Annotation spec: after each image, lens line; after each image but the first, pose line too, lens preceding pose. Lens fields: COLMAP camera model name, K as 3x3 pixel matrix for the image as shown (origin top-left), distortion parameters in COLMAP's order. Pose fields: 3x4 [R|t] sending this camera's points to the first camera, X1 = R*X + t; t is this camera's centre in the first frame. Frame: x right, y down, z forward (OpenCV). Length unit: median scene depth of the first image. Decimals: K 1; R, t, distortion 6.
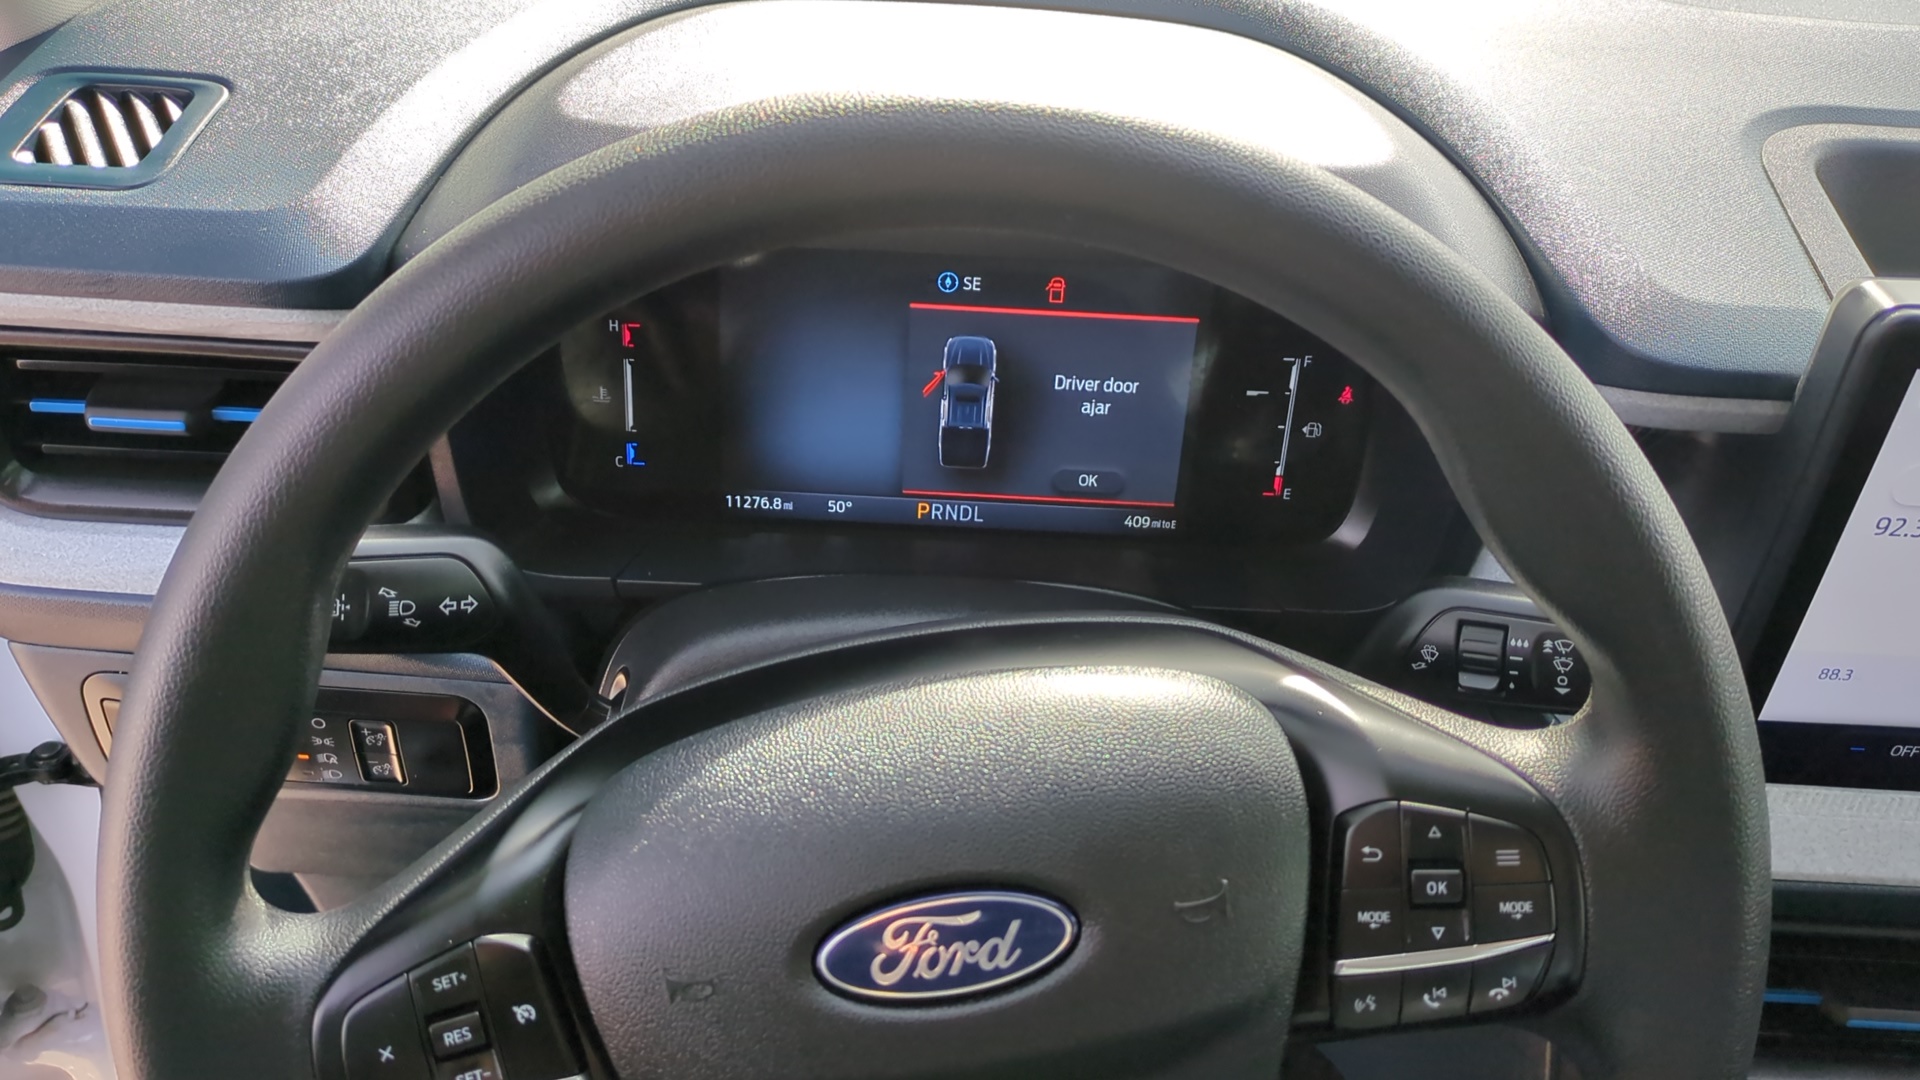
lens RADIAL K [[1649.6, 0, 957.6], [0, 1649.6, 534.8], [0, 0, 1]] dist [0.068550, -0.077870]
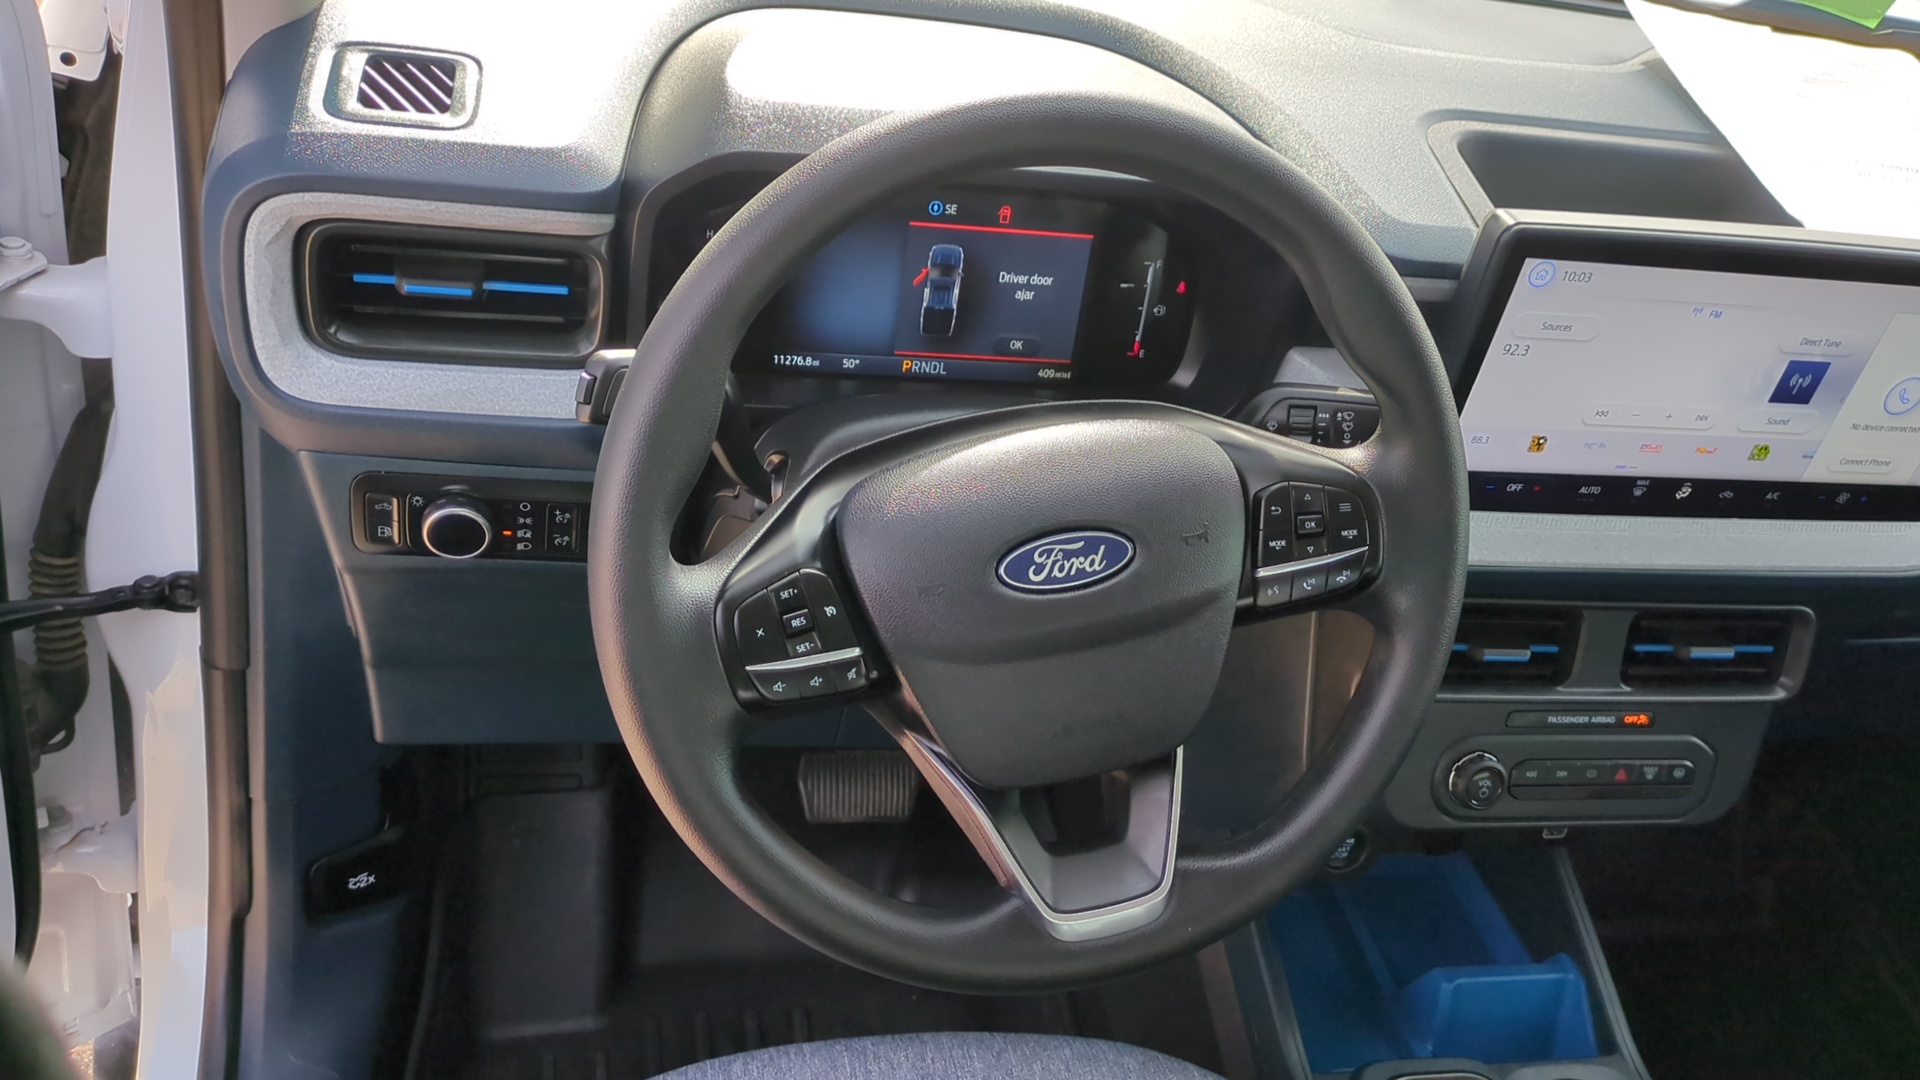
lens RADIAL K [[1649.6, 0, 959.2], [0, 1649.6, 529.8], [0, 0, 1]] dist [0.068550, -0.077870]
pose [[0.972154, -0.026653, 0.232821, -0.452542], [0.022870, 0.999559, 0.018932, 0.146901], [-0.233223, -0.013080, 0.972335, -0.616526]]
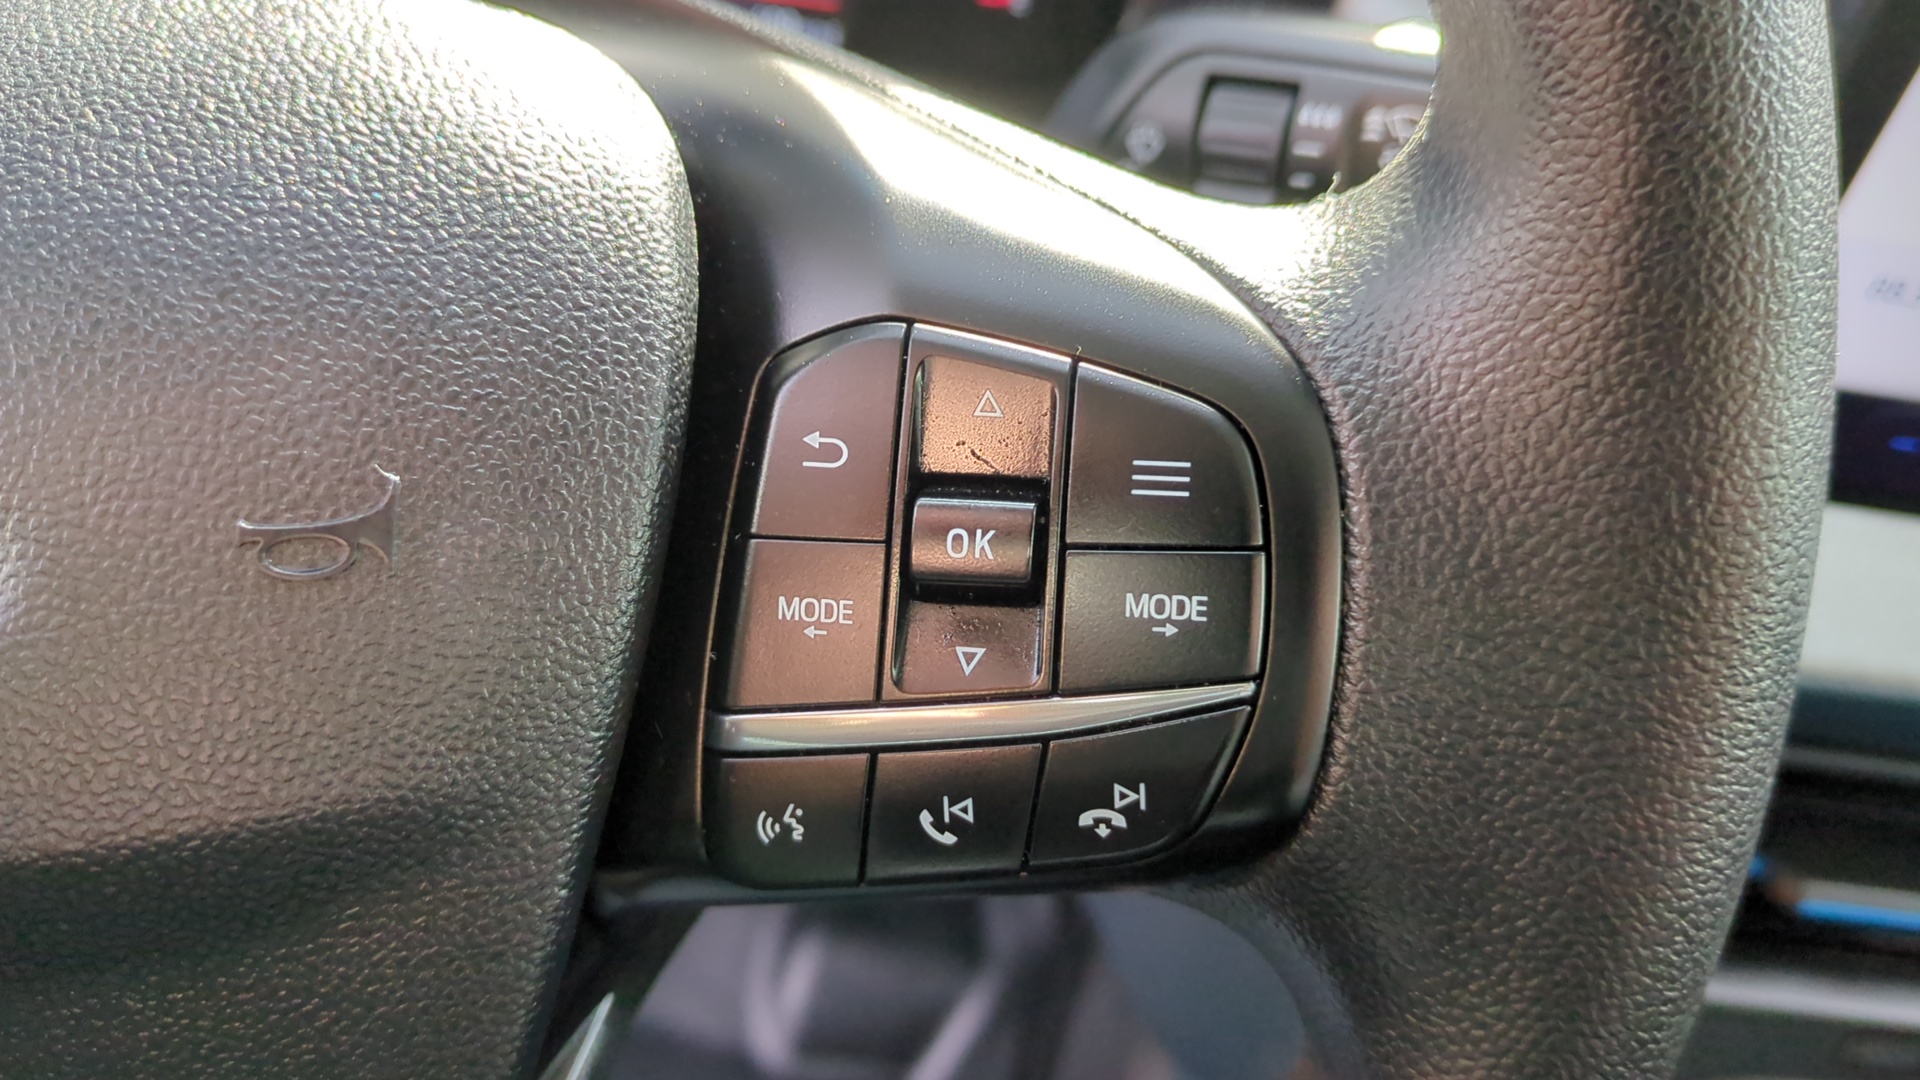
lens RADIAL K [[1649.6, 0, 962.7], [0, 1649.6, 534.7], [0, 0, 1]] dist [0.068550, -0.077870]
pose [[0.995866, 0.080817, 0.041456, 0.225445], [-0.085384, 0.988626, 0.123811, 0.136241], [-0.030979, -0.126839, 0.991440, 0.520508]]
